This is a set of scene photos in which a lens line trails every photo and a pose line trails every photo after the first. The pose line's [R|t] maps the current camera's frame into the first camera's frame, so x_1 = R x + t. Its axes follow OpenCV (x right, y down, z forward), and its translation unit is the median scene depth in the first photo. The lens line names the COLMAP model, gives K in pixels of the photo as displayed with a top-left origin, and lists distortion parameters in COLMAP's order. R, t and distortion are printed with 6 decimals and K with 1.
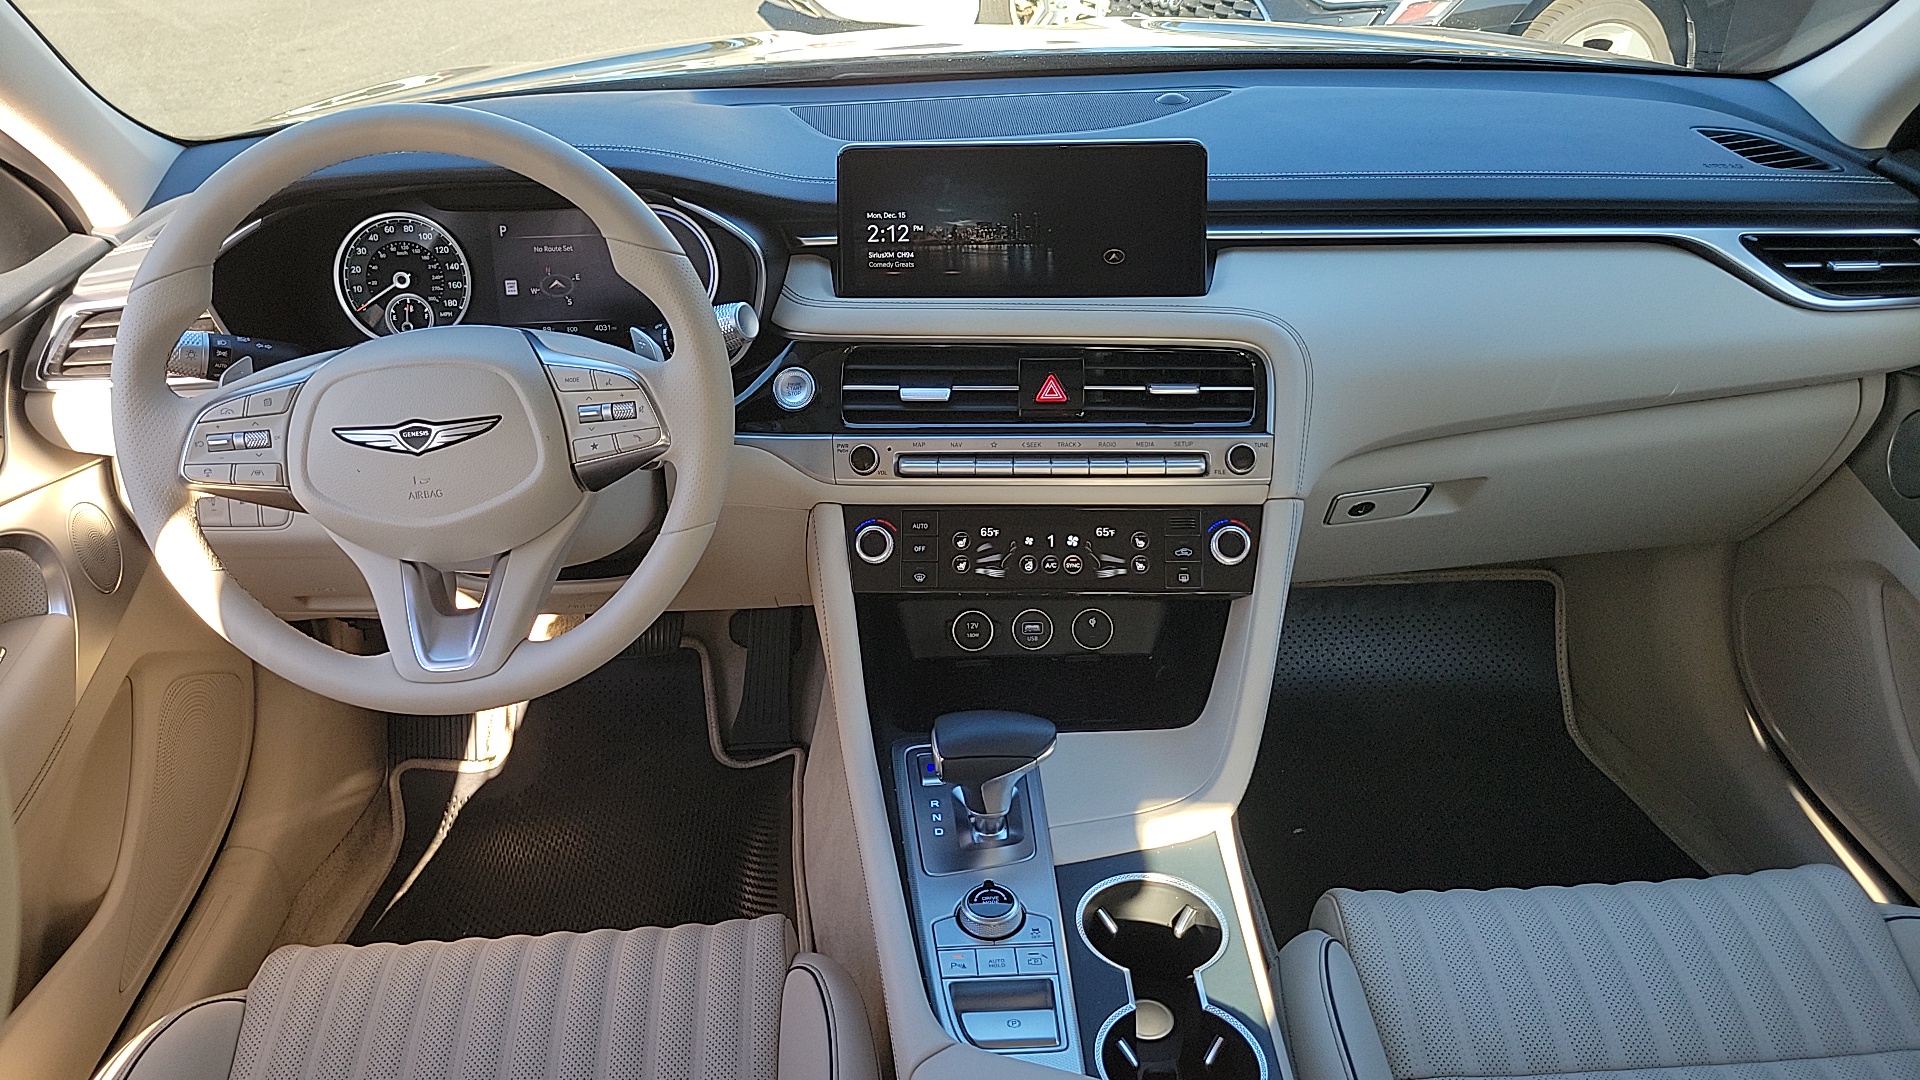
lens RADIAL K [[1529.5, 0, 967.3], [0, 1529.5, 584.4], [0, 0, 1]] dist [0.034616, -0.000442]
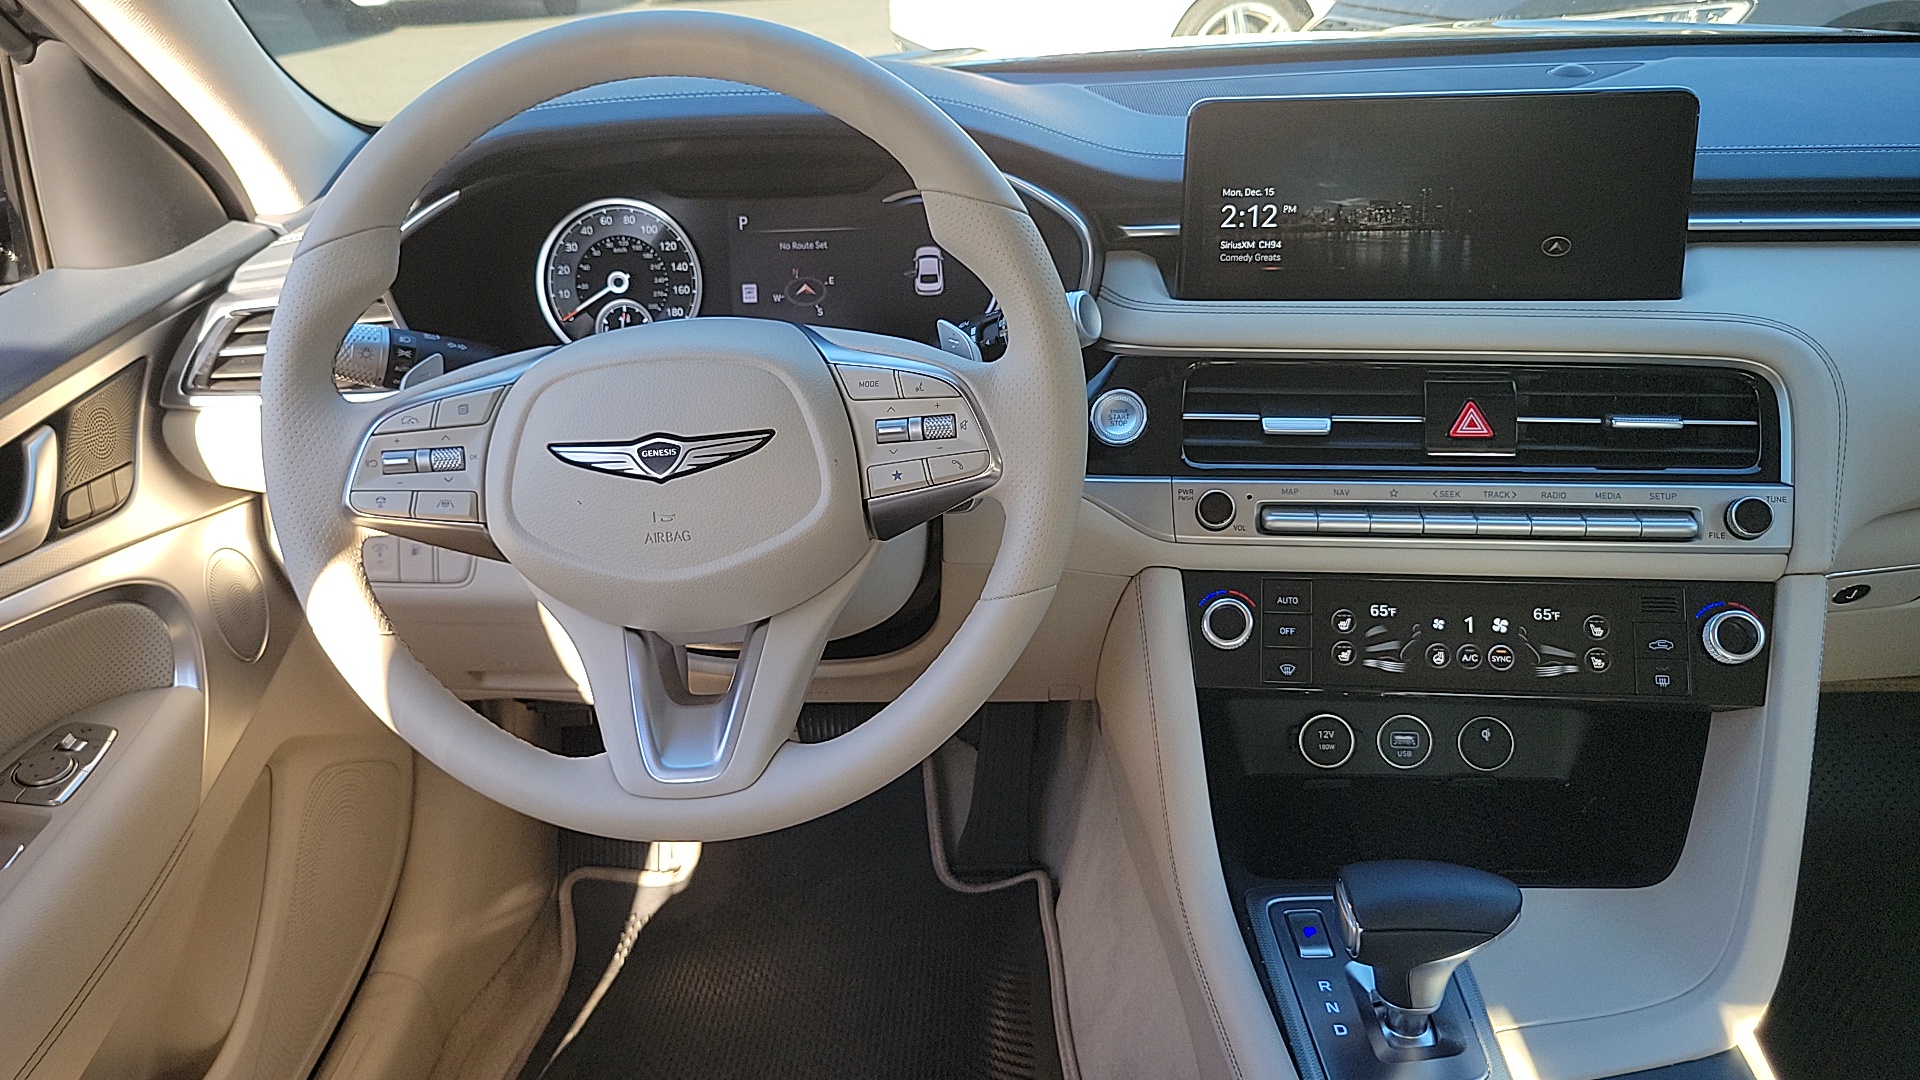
lens RADIAL K [[1529.5, 0, 967.3], [0, 1529.5, 584.4], [0, 0, 1]] dist [0.034616, -0.000442]
pose [[0.996413, 0.022744, -0.081511, -0.125396], [-0.027442, 0.997997, -0.056991, 0.000917], [0.080051, 0.059024, 0.995042, 0.241712]]
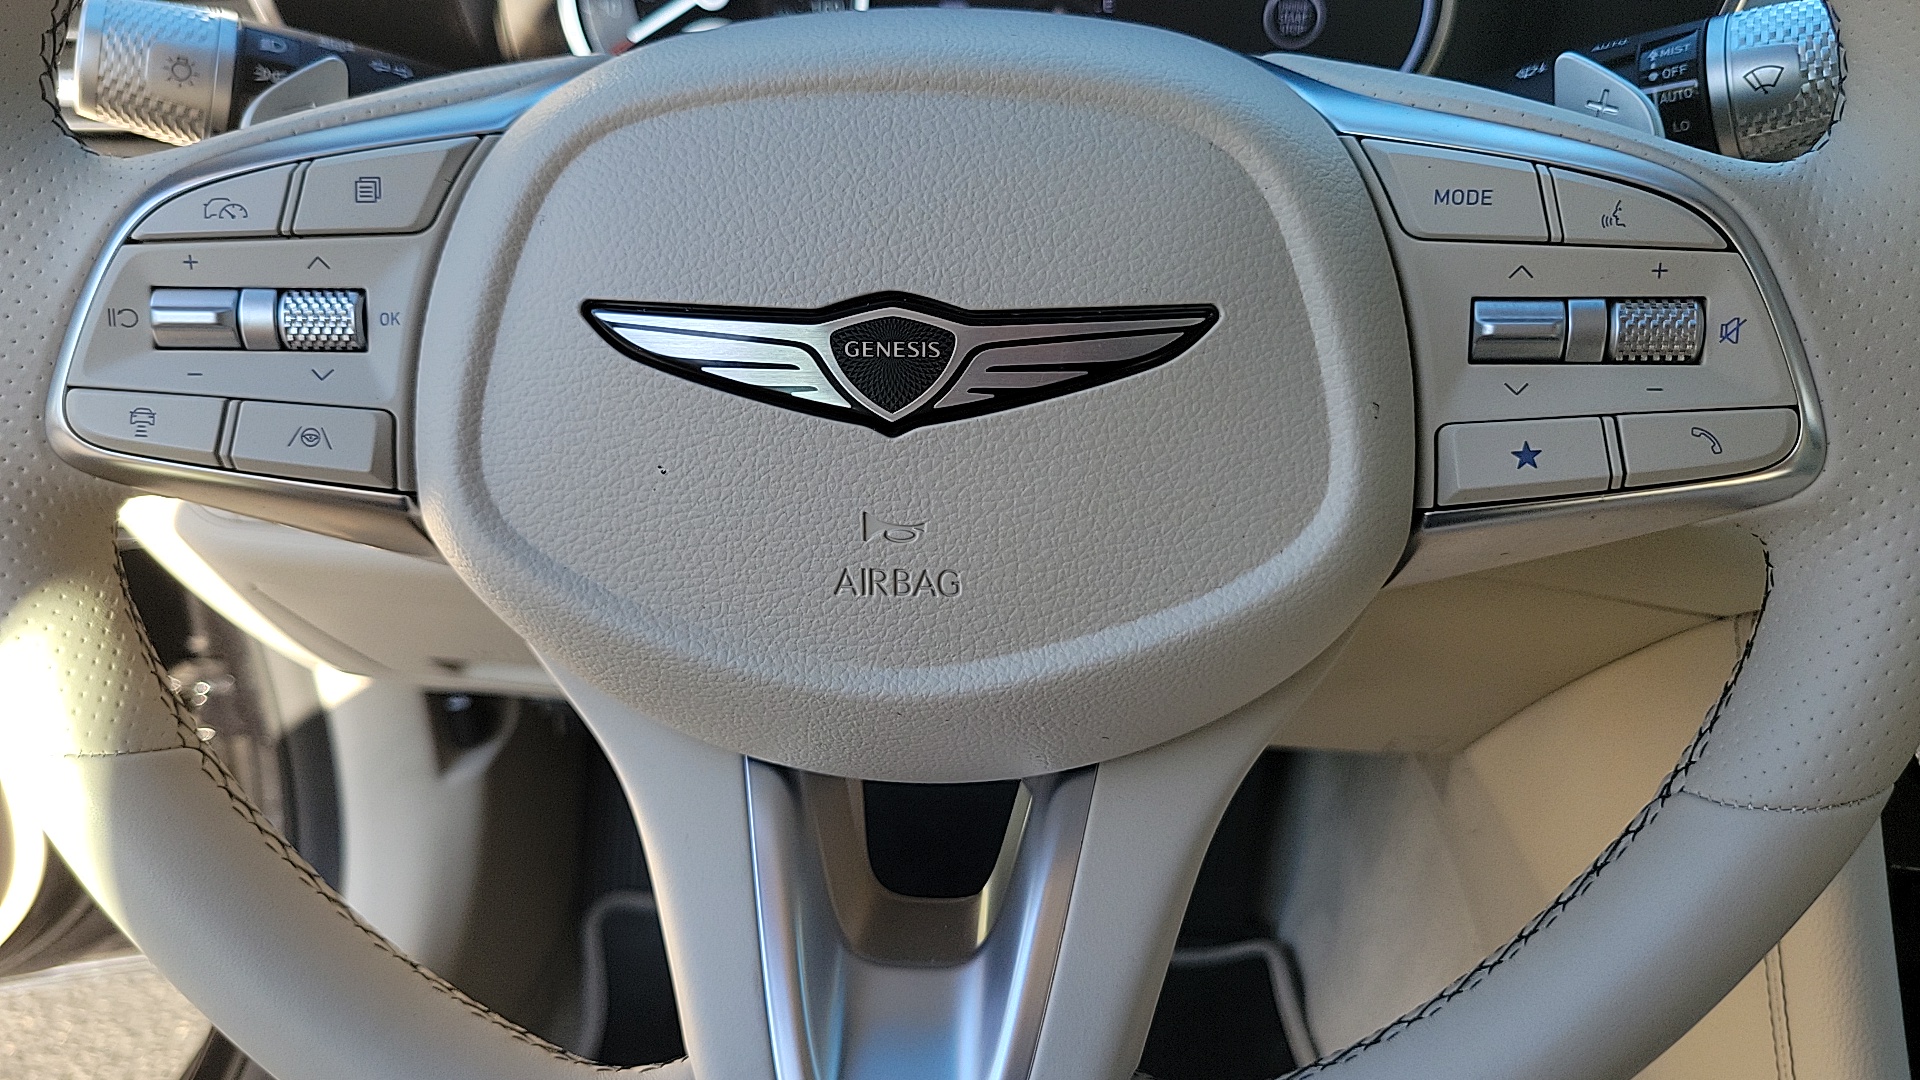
lens RADIAL K [[1505.3, 0, 958.1], [0, 1505.3, 590.8], [0, 0, 1]] dist [0.006078, -0.001003]
pose [[0.990972, 0.104695, -0.083749, -0.262891], [-0.100942, 0.993740, 0.047867, -0.057763], [0.088236, -0.038981, 0.995337, 0.609249]]
